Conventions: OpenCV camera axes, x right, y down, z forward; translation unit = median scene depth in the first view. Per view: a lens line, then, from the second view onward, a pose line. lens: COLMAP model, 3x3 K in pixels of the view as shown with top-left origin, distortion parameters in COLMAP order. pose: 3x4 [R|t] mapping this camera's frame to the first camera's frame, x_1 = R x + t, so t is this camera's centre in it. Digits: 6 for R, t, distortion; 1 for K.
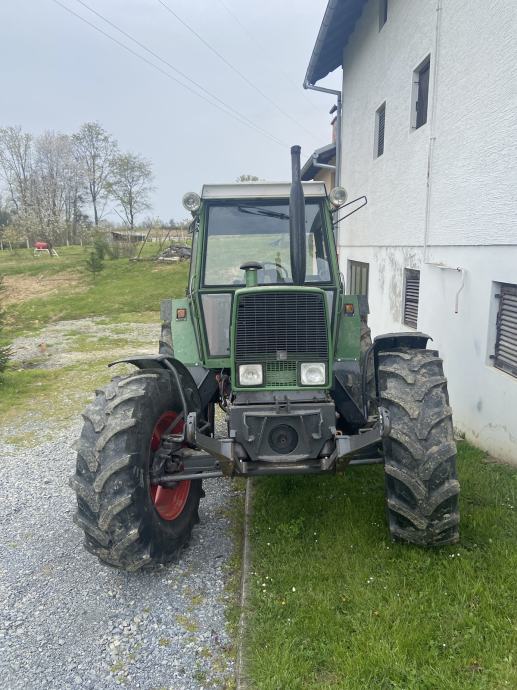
lens RADIAL K [[535.2, 0, 268.0], [0, 535.2, 343.9], [0, 0, 1]] dist [0.140526, -0.169375]
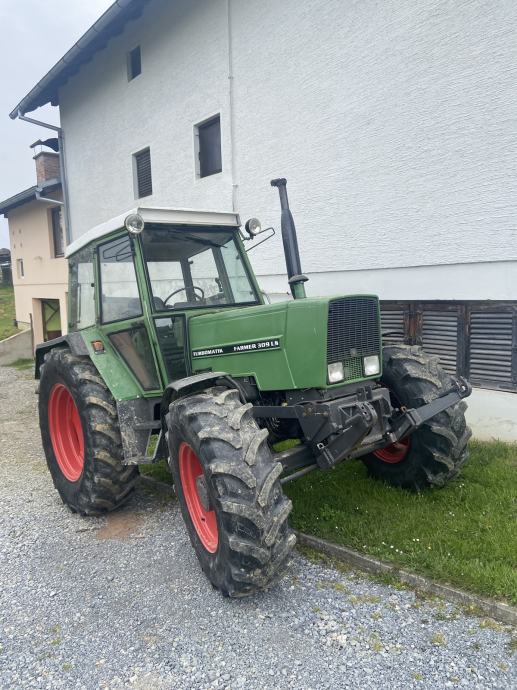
lens RADIAL K [[535.2, 0, 268.0], [0, 535.2, 343.9], [0, 0, 1]] dist [0.140526, -0.169375]
pose [[0.781074, -0.088145, 0.618187, -0.559253], [0.138236, 0.989832, -0.033524, 0.010909], [-0.608946, 0.111641, 0.785316, 0.126994]]
